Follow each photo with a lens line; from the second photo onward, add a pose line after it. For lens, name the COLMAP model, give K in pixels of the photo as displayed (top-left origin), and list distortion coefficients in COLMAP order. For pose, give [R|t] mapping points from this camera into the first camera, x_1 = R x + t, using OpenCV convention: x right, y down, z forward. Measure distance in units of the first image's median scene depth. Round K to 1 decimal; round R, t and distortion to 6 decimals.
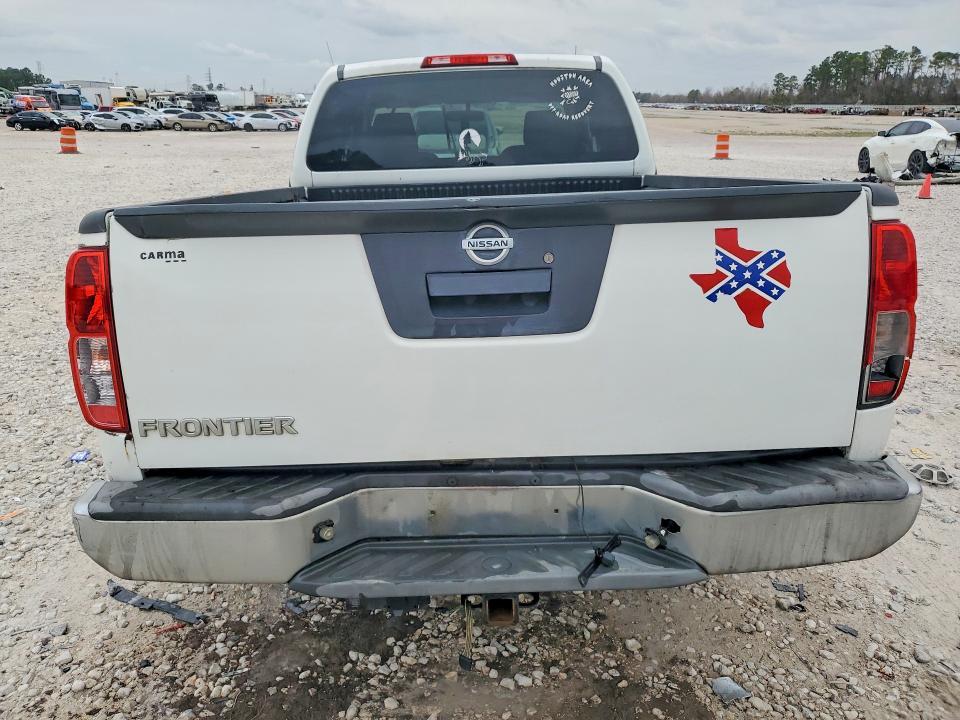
lens RADIAL K [[789.1, 0, 469.9], [0, 789.1, 332.0], [0, 0, 1]] dist [0.022466, 0.003740]
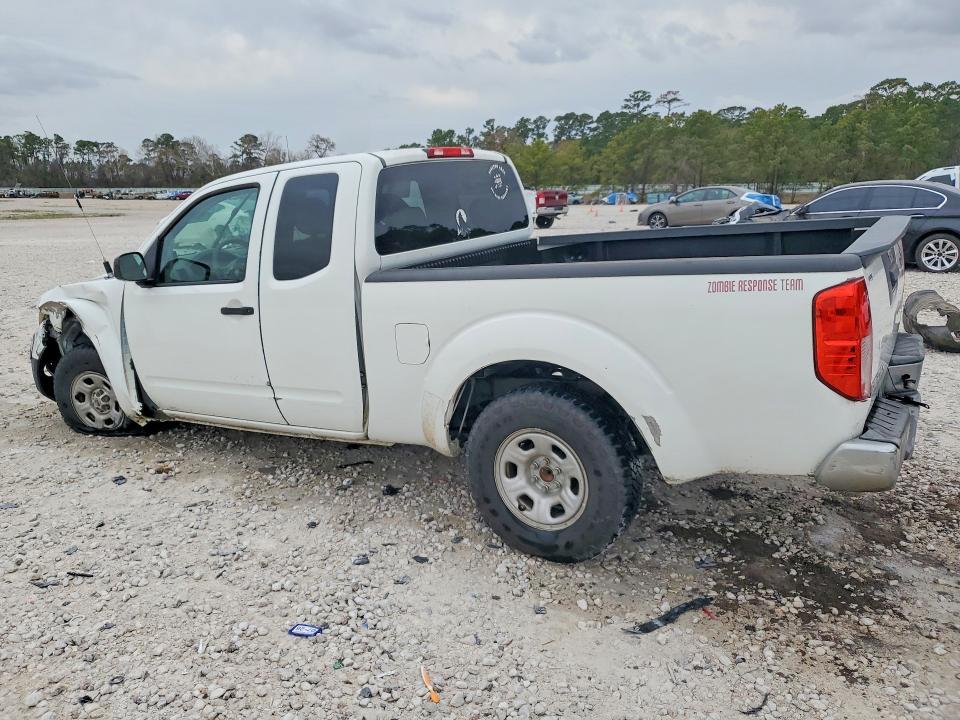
lens RADIAL K [[789.1, 0, 469.9], [0, 789.1, 332.0], [0, 0, 1]] dist [0.022466, 0.003740]
pose [[0.504461, -0.165703, 0.847385, -0.123838], [0.248153, 0.967830, 0.041526, -0.014853], [-0.827006, 0.189333, 0.529353, 0.047497]]
